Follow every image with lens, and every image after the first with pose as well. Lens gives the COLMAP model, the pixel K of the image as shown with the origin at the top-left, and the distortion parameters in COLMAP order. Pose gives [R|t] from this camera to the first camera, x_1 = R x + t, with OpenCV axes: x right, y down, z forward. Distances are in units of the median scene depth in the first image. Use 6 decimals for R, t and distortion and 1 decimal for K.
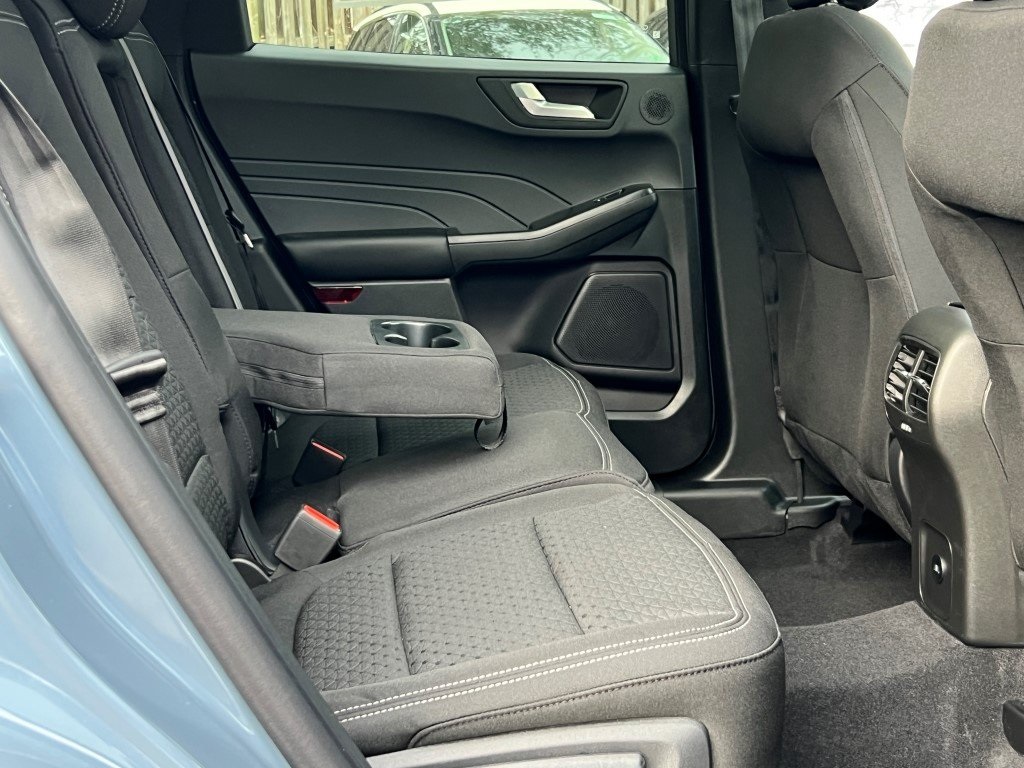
lens RADIAL K [[1501.1, 0, 512.0], [0, 1501.1, 383.2], [0, 0, 1]] dist [0.130768, 0.000000]
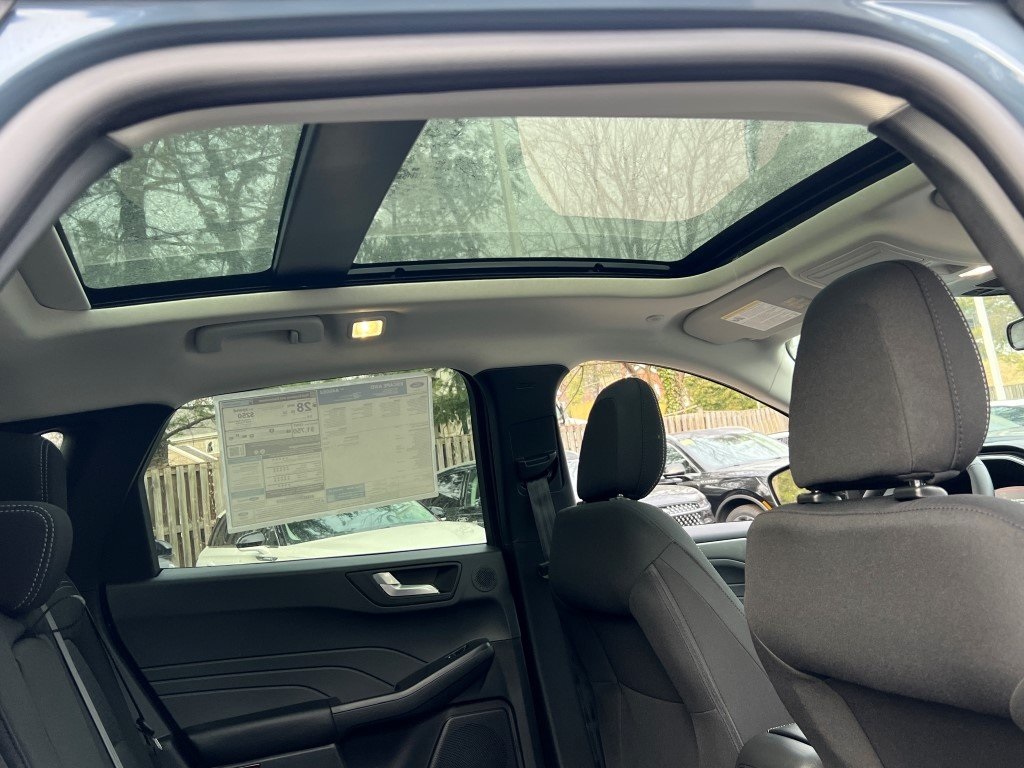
lens RADIAL K [[930.9, 0, 511.1], [0, 930.9, 383.6], [0, 0, 1]] dist [0.009260, 0.000000]
pose [[0.973521, -0.069307, 0.217840, -0.046553], [0.137973, 0.937934, -0.318189, -0.082343], [-0.182267, 0.339819, 0.922660, 0.195719]]
